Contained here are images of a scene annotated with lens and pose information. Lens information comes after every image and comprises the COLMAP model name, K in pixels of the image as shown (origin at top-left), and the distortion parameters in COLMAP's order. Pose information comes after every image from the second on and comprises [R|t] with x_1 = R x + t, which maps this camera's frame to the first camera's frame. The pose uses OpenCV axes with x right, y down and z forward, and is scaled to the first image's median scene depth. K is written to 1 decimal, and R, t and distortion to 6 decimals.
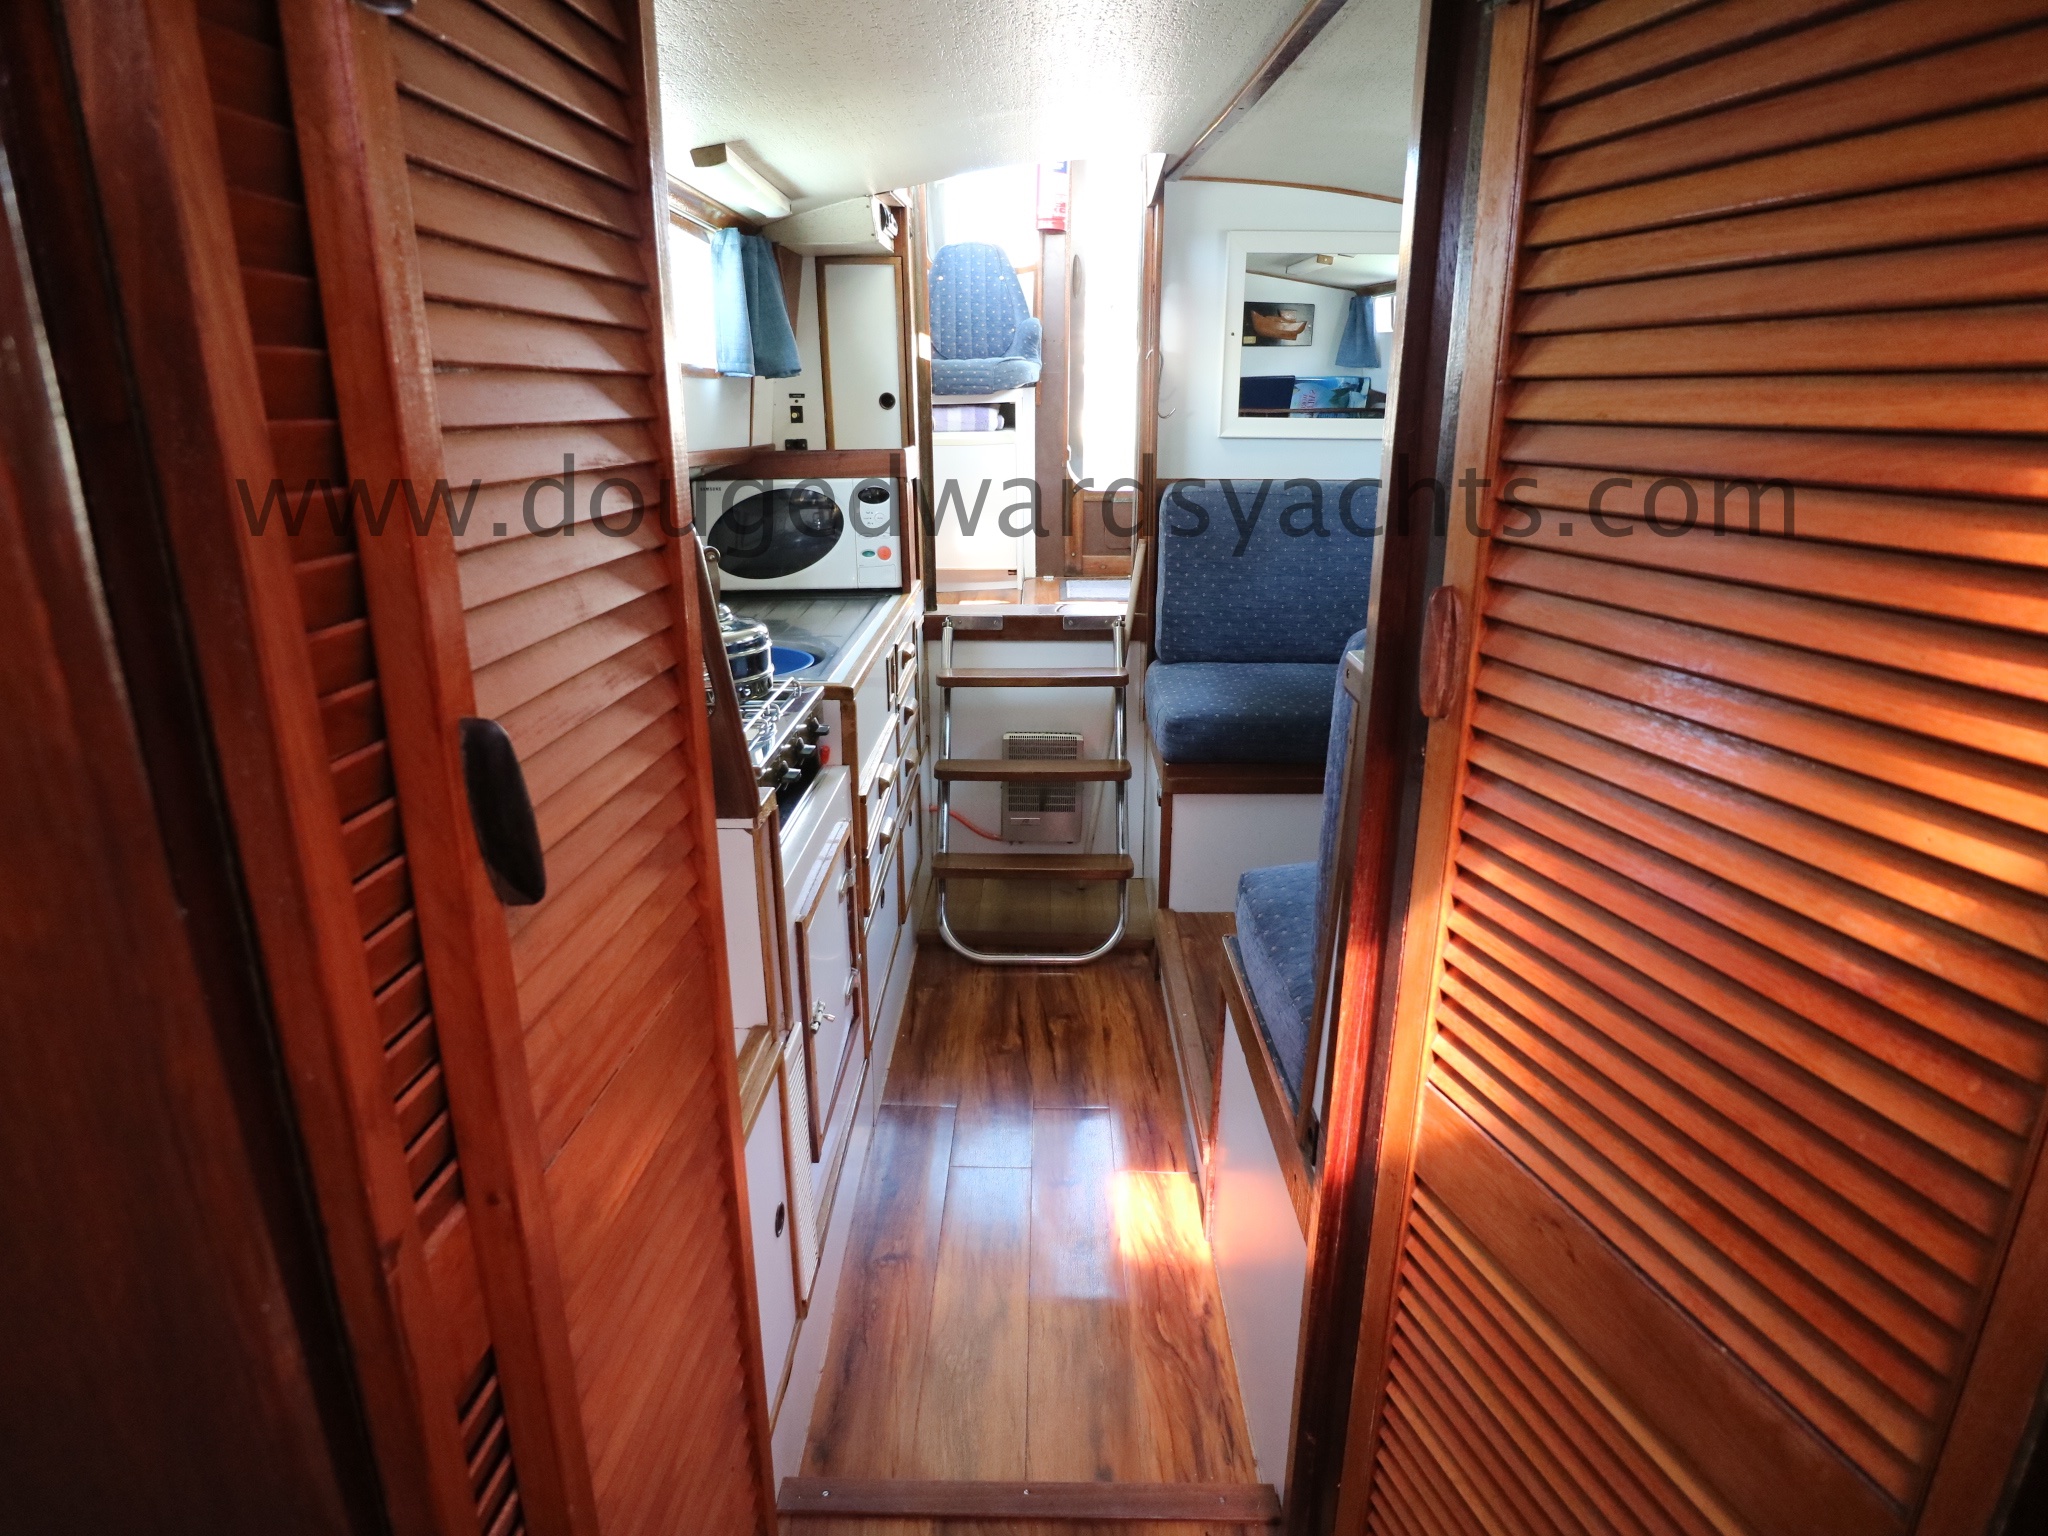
lens RADIAL K [[1162.5, 0, 1022.5], [0, 1162.5, 760.9], [0, 0, 1]] dist [-0.056779, 0.021215]
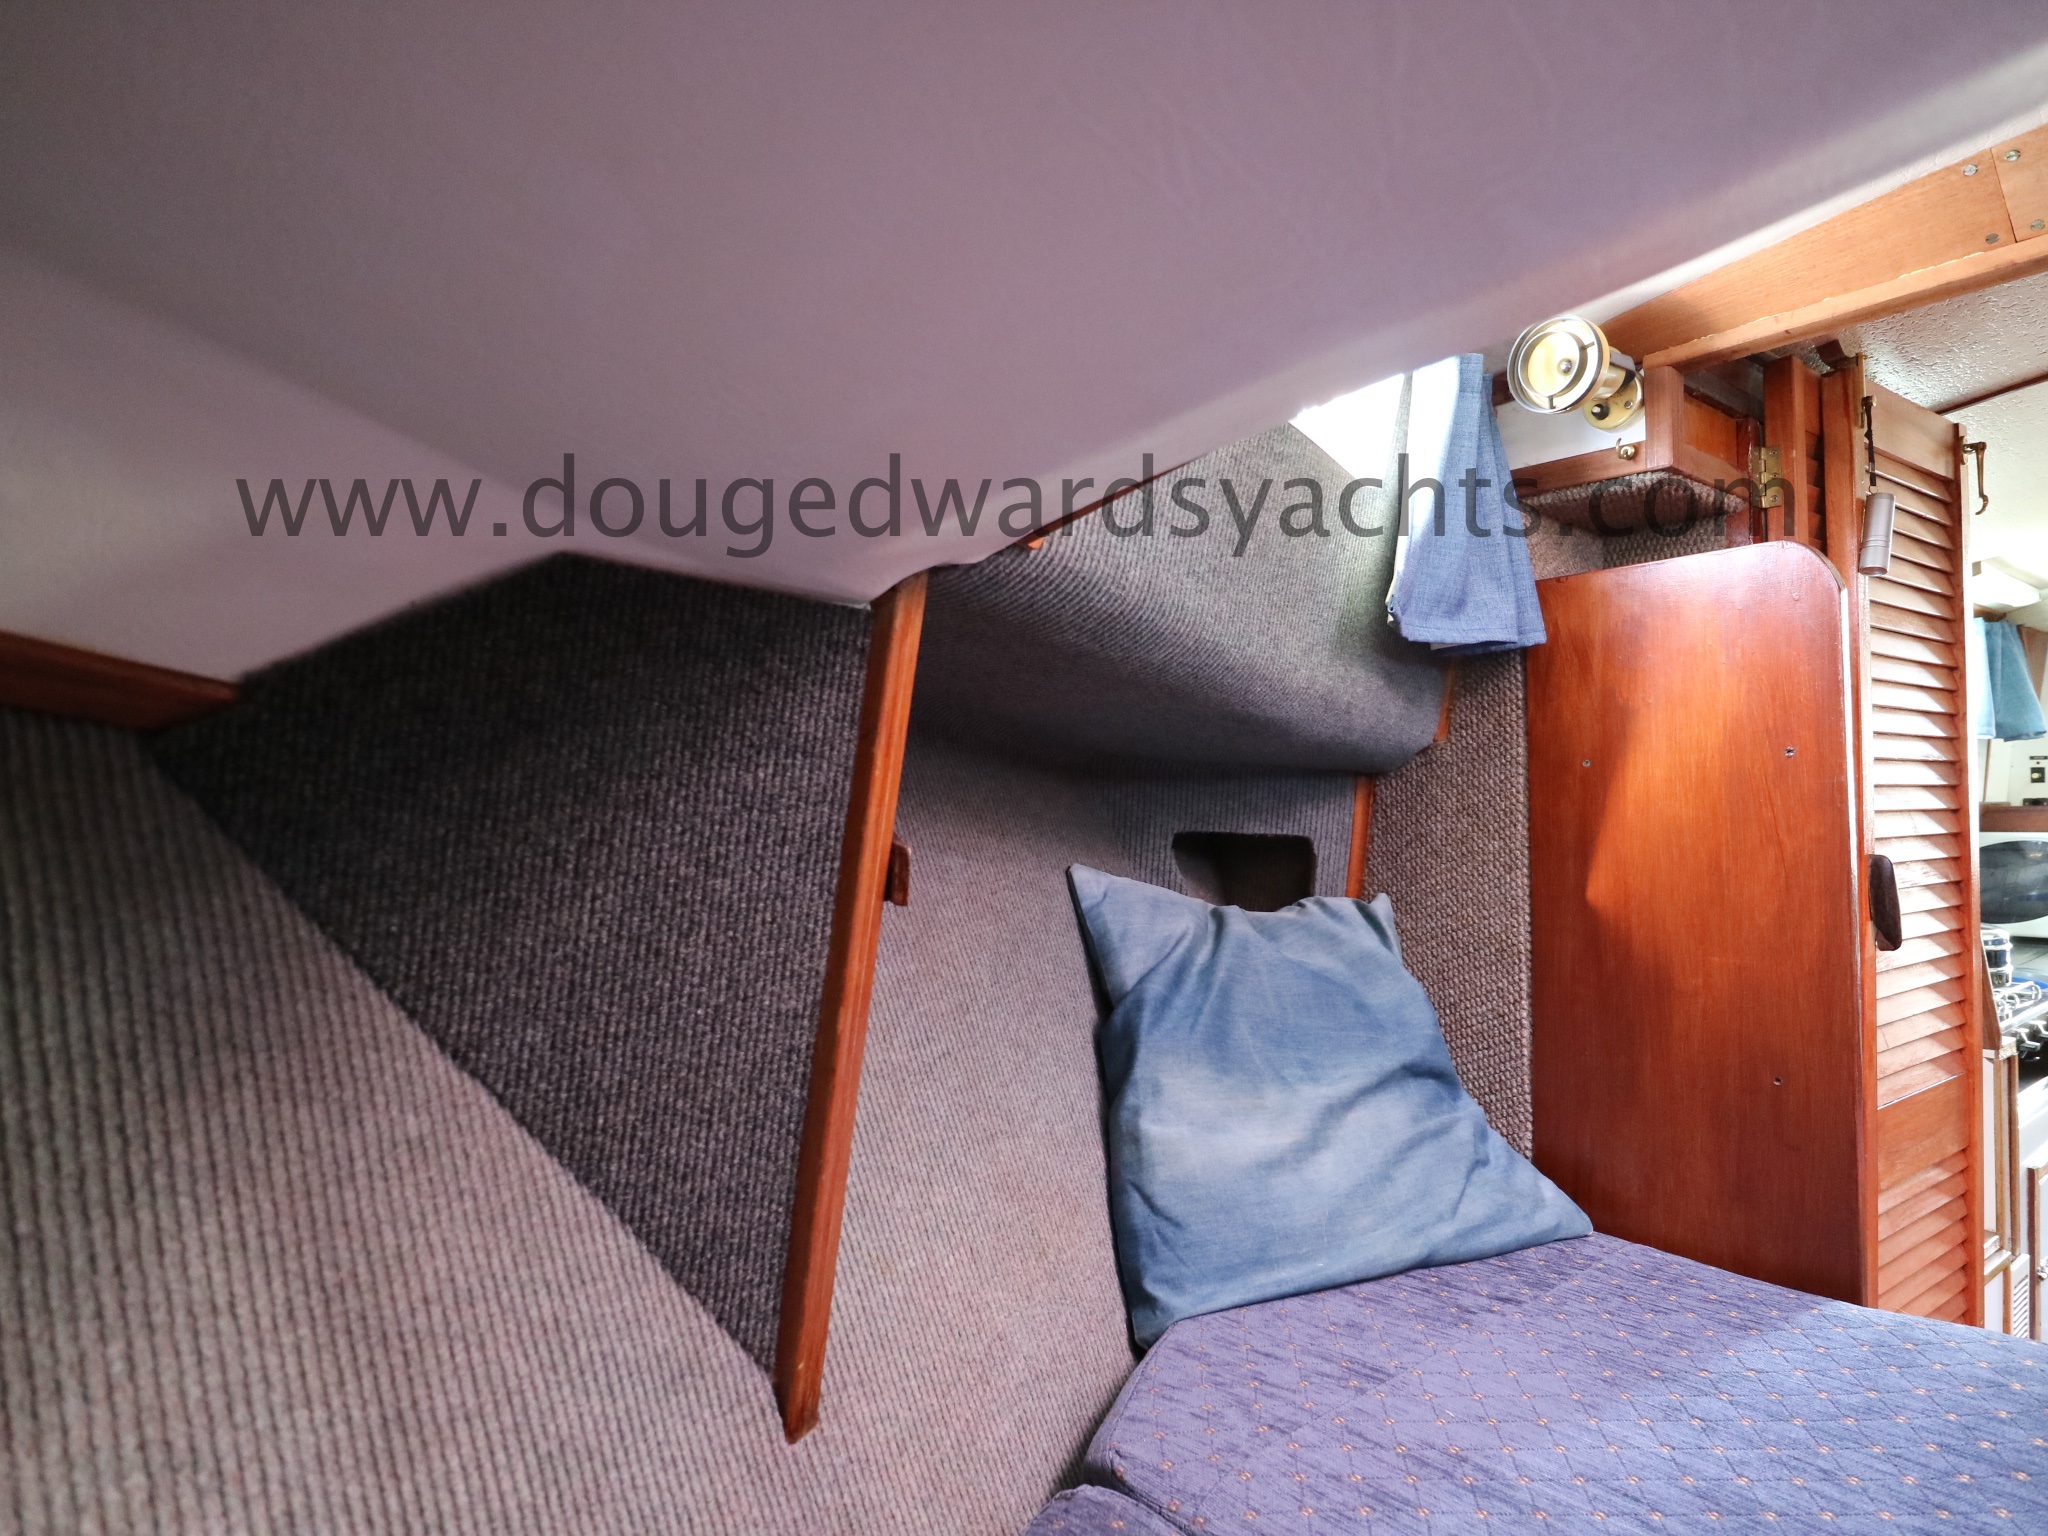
lens RADIAL K [[1156.1, 0, 1030.8], [0, 1156.1, 766.3], [0, 0, 1]] dist [-0.029053, 0.002903]
pose [[0.619089, -0.023692, -0.784963, 0.067698], [-0.229131, 0.950605, -0.209403, 0.176140], [0.751151, 0.309499, 0.583081, -0.434596]]
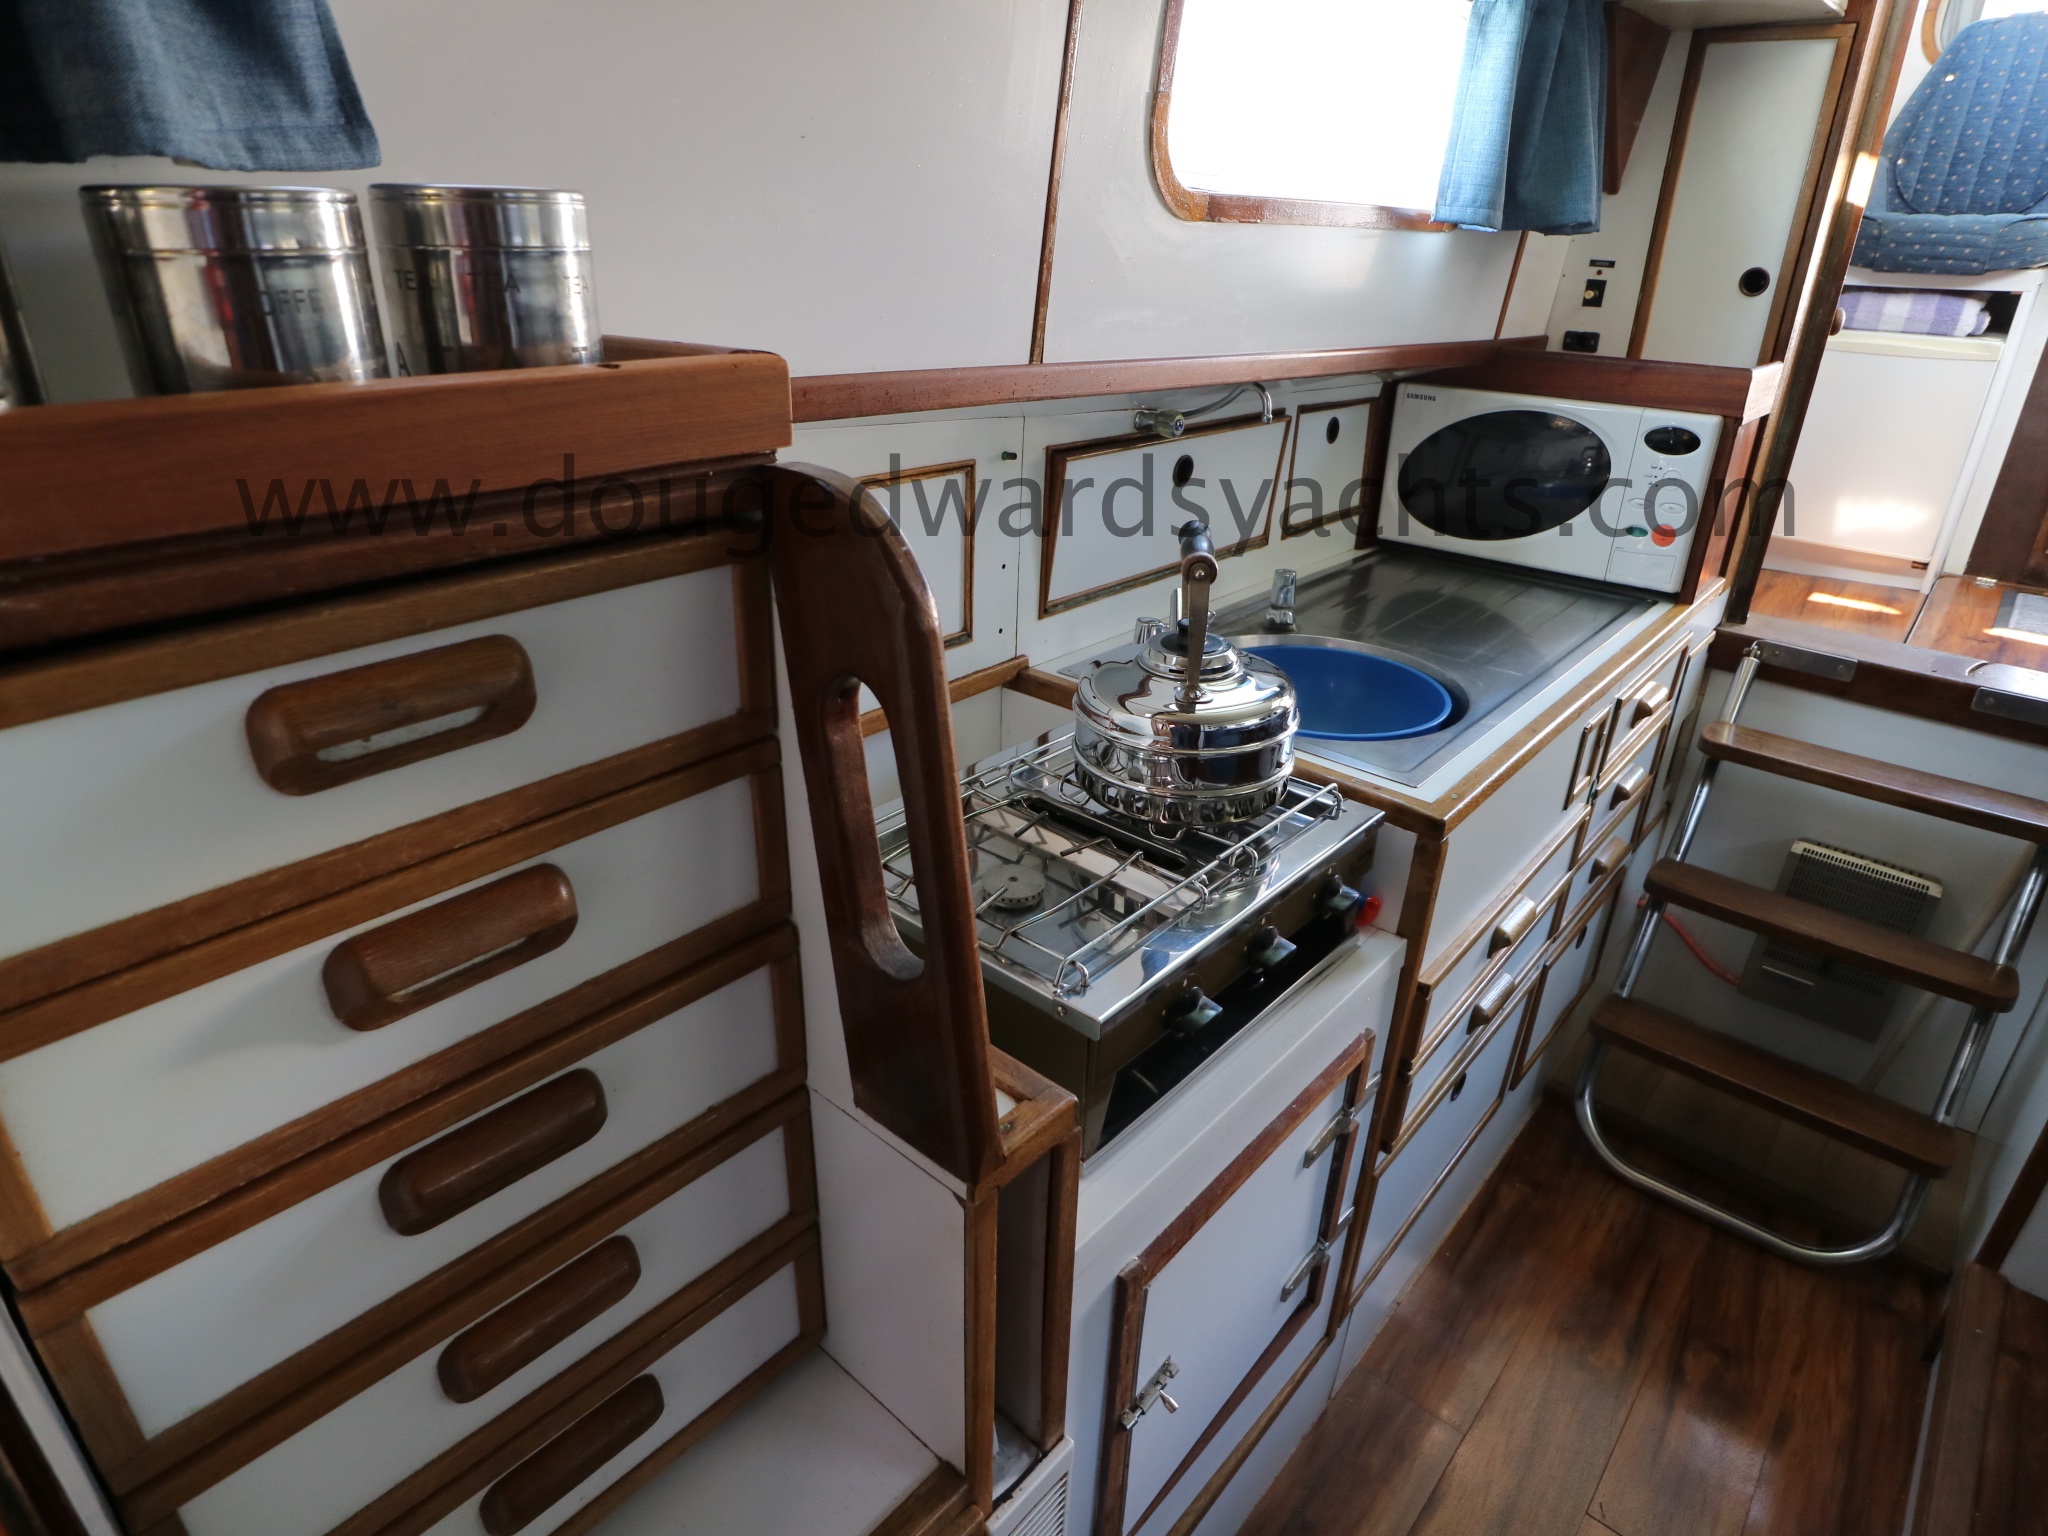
lens RADIAL K [[1156.1, 0, 1030.8], [0, 1156.1, 766.3], [0, 0, 1]] dist [-0.029053, 0.002903]
pose [[0.767277, 0.295380, -0.569243, 0.009889], [-0.221157, 0.955036, 0.197472, -0.152512], [0.601977, -0.025624, 0.798102, 0.427766]]
